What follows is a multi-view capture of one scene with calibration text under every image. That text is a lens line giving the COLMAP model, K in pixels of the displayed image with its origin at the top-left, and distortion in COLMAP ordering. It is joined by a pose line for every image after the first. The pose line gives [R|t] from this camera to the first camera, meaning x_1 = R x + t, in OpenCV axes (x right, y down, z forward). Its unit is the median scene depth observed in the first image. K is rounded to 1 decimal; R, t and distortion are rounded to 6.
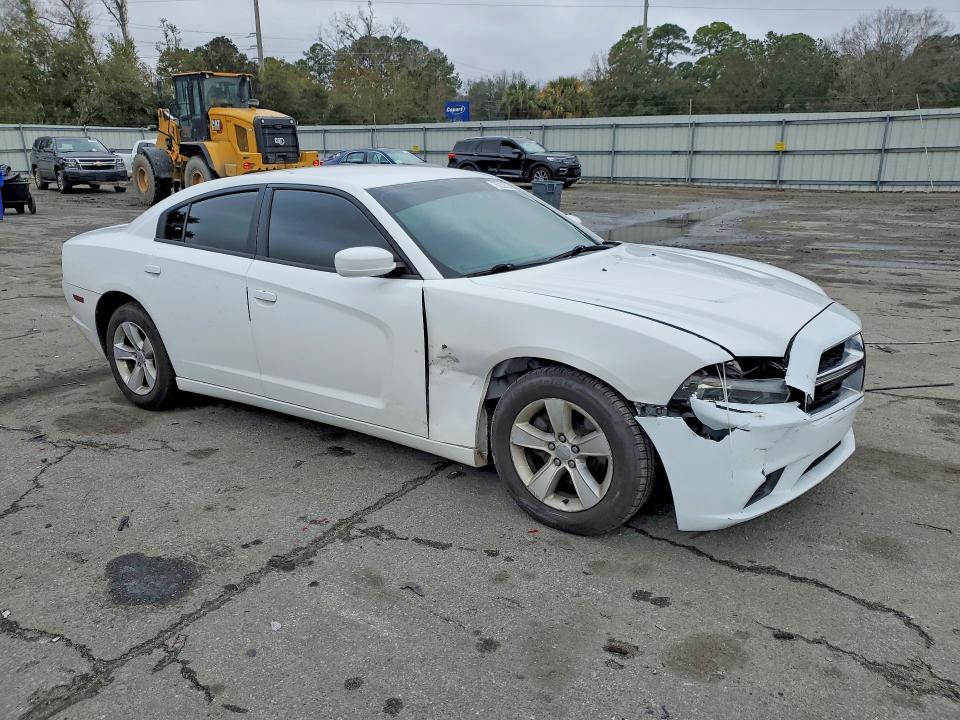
lens RADIAL K [[714.9, 0, 480.0], [0, 714.9, 360.0], [0, 0, 1]] dist [-0.004632, 0.043854]
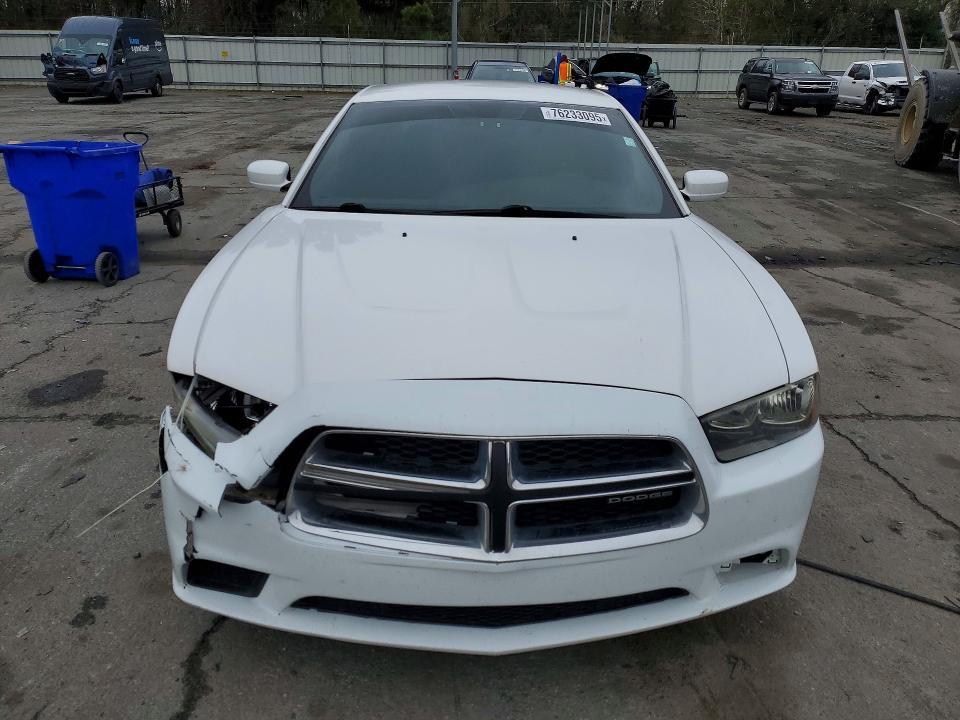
lens RADIAL K [[714.9, 0, 480.0], [0, 714.9, 360.0], [0, 0, 1]] dist [-0.004632, 0.043854]
pose [[0.606222, 0.335086, -0.721258, 0.615999], [-0.265346, 0.940159, 0.213759, -0.149849], [0.749724, 0.061798, 0.658858, 0.455474]]
